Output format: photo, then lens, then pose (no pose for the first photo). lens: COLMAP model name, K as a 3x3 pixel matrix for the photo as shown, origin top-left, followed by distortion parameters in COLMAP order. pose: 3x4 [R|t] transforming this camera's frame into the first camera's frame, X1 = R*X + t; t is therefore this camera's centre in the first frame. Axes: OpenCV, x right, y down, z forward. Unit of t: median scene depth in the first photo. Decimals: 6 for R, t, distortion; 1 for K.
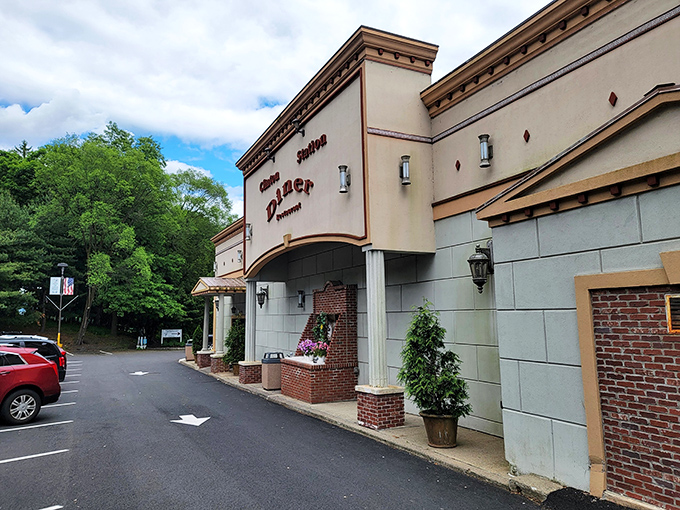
lens RADIAL K [[493.8, 0, 340.0], [0, 493.8, 255.0], [0, 0, 1]] dist [0.004912, 0.001072]
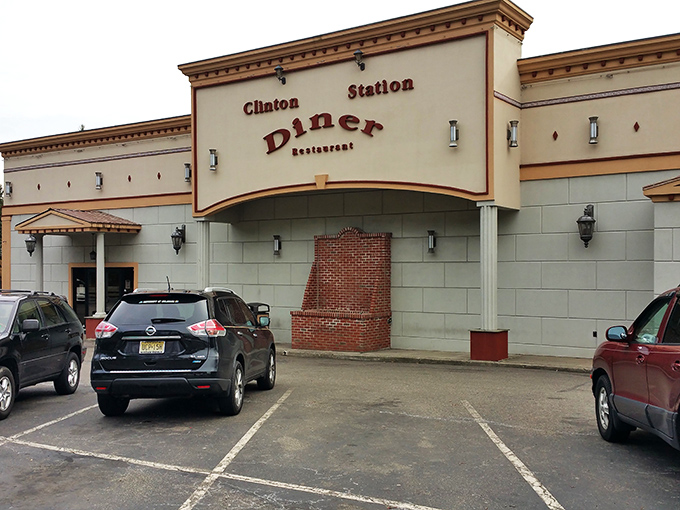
lens RADIAL K [[731.6, 0, 340.0], [0, 731.6, 255.0], [0, 0, 1]] dist [0.050759, -0.024408]
pose [[0.862953, 0.017671, 0.504975, -0.966907], [-0.070145, 0.993901, 0.085092, -0.015109], [-0.500392, -0.108852, 0.858929, -0.227187]]
